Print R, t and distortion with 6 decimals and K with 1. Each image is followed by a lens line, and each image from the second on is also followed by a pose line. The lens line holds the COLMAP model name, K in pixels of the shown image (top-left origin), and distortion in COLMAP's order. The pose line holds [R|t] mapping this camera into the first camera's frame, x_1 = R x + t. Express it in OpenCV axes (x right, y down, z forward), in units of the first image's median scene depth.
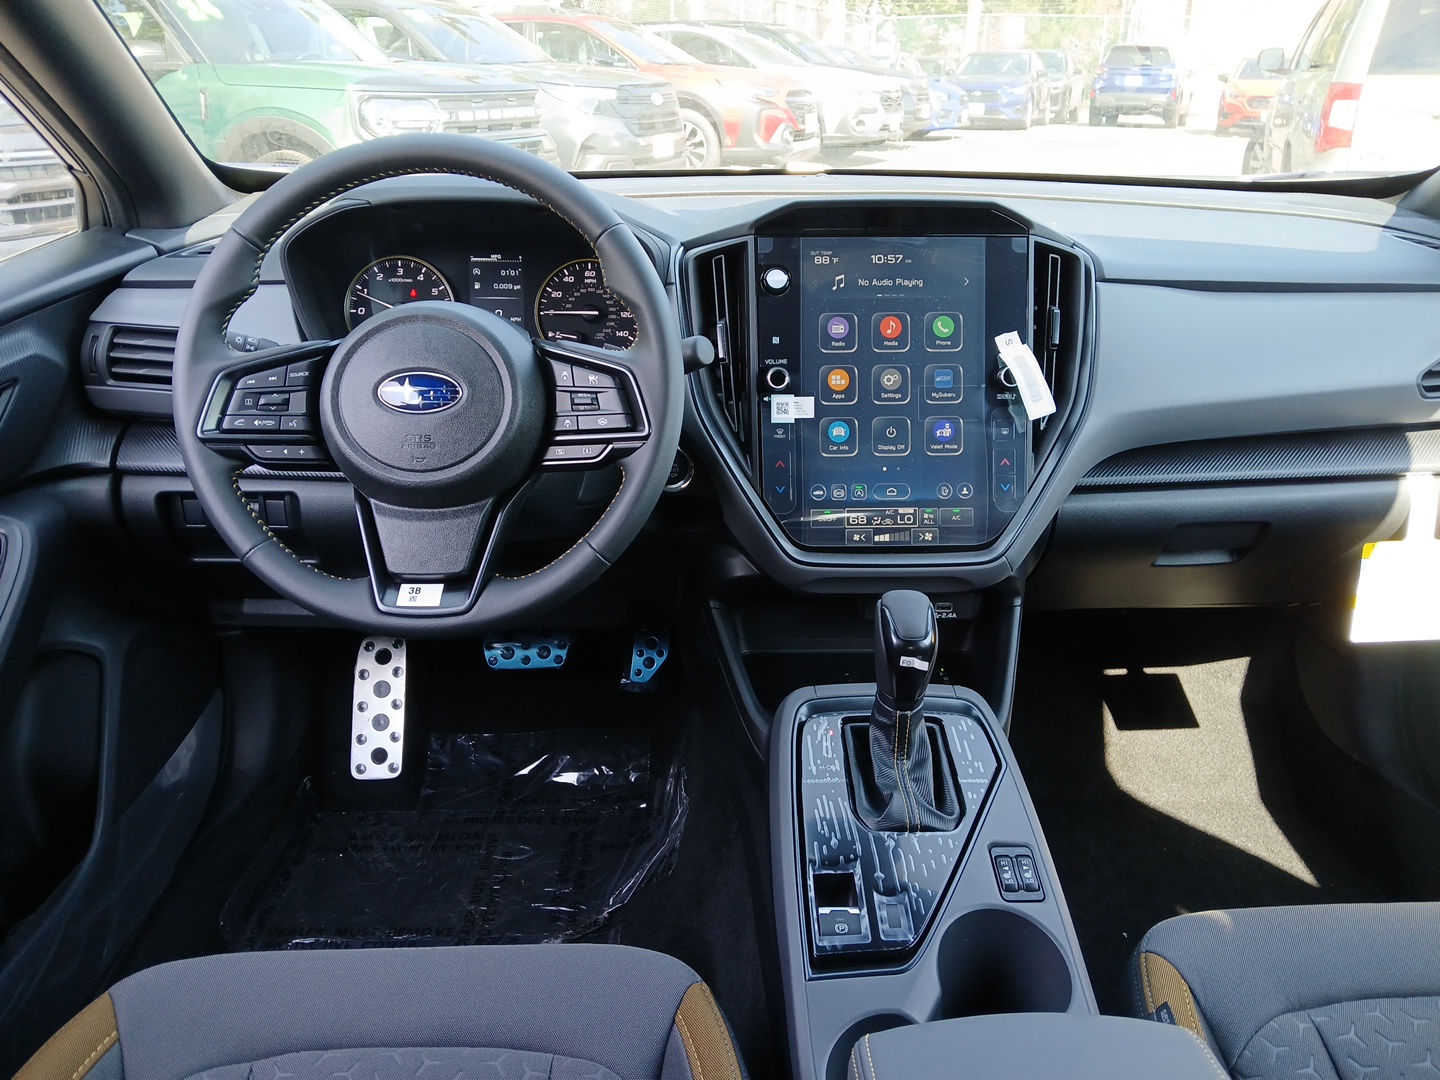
lens RADIAL K [[1086.0, 0, 720.0], [0, 1086.0, 540.0], [0, 0, 1]] dist [0.089135, -0.132165]
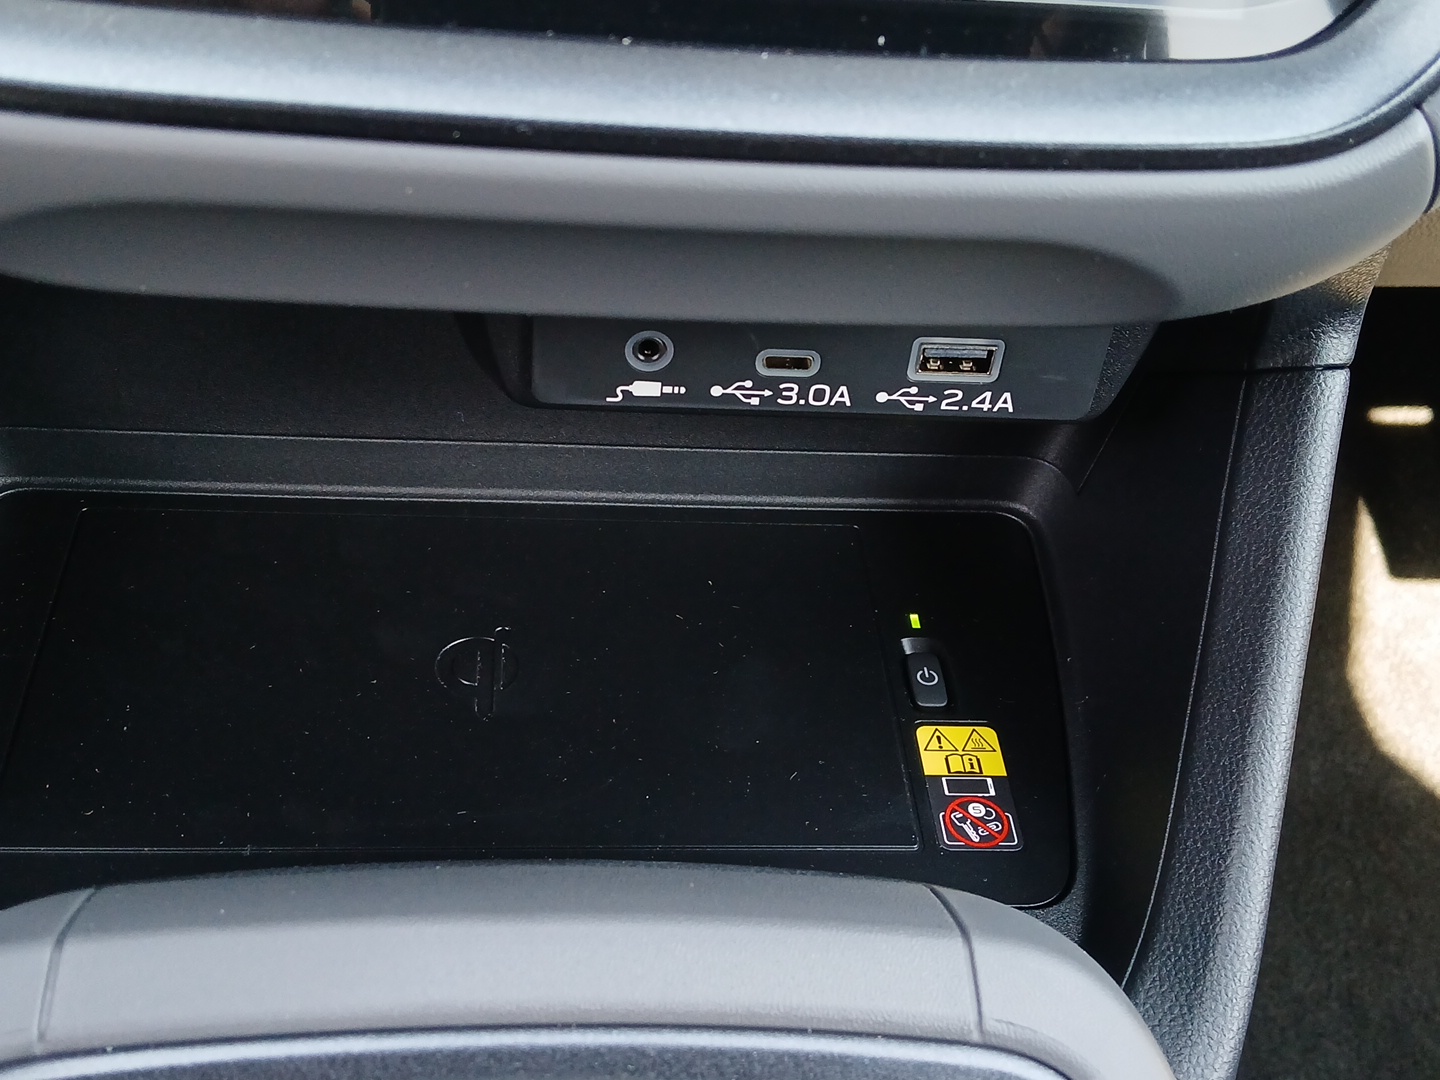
lens RADIAL K [[1712.4, 0, 720.0], [0, 1712.4, 540.0], [0, 0, 1]] dist [0.109757, -0.251603]
pose [[0.995245, 0.033395, 0.091499, 0.163266], [-0.059206, 0.953337, 0.296045, 0.007221], [-0.077343, -0.300055, 0.950781, 0.837273]]
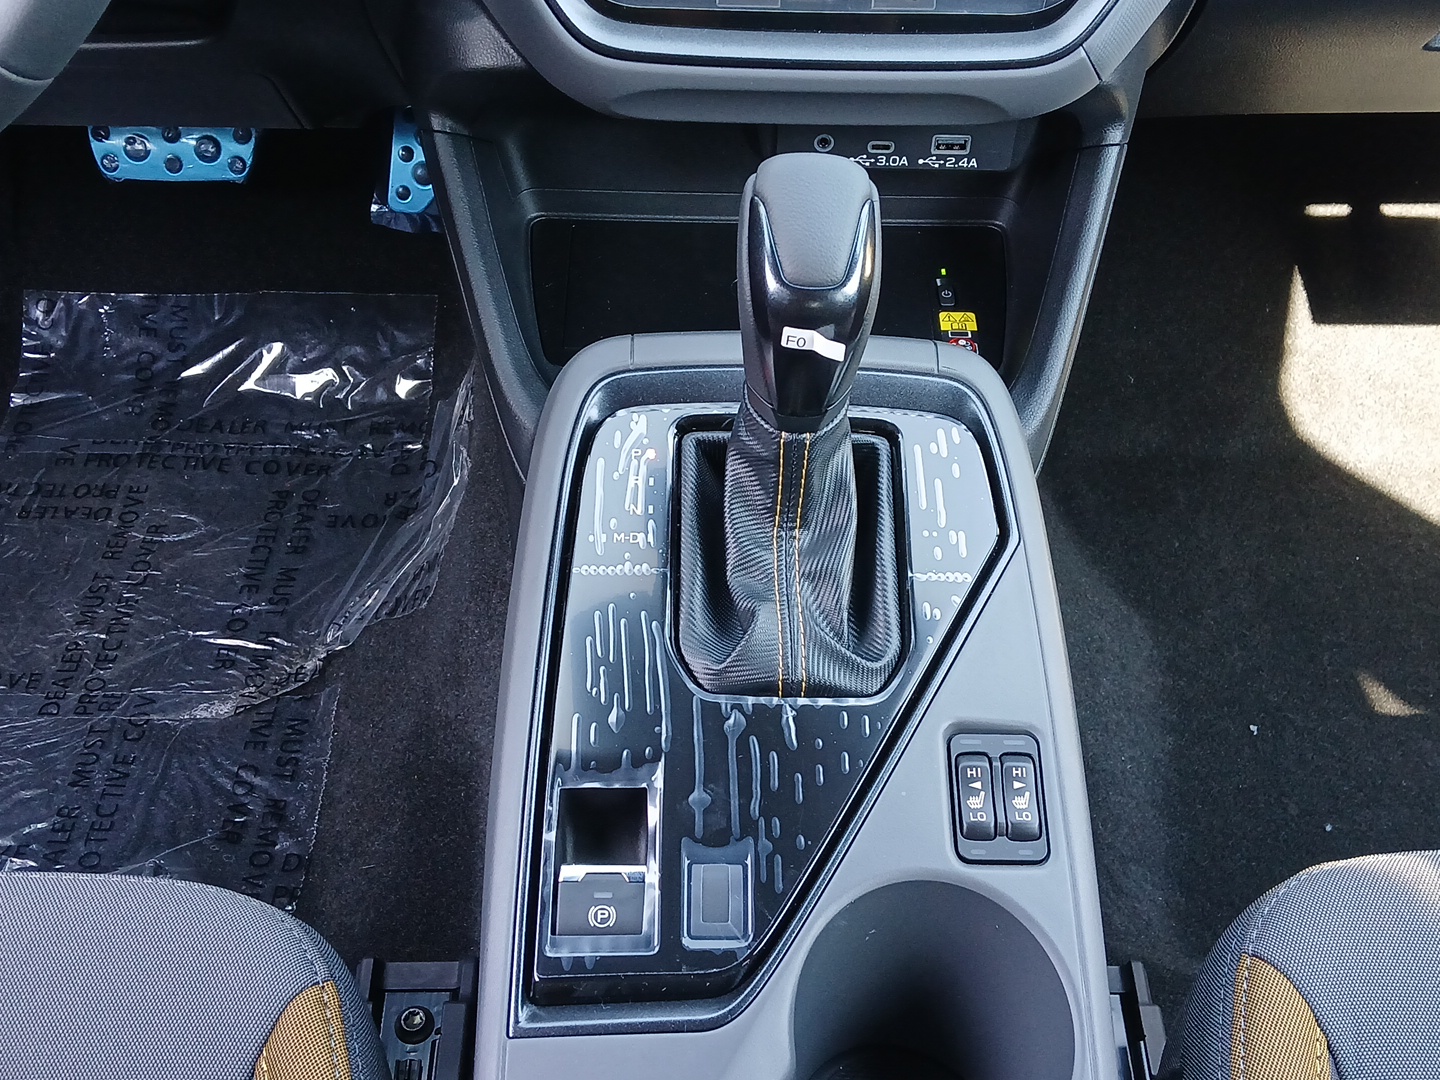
lens RADIAL K [[1679.0, 0, 720.0], [0, 1679.0, 540.0], [0, 0, 1]] dist [0.125455, -0.296863]
pose [[0.999563, 0.029492, 0.002114, 0.132683], [-0.028091, 0.924881, 0.379217, -0.058552], [0.009228, -0.379111, 0.925305, 0.339331]]
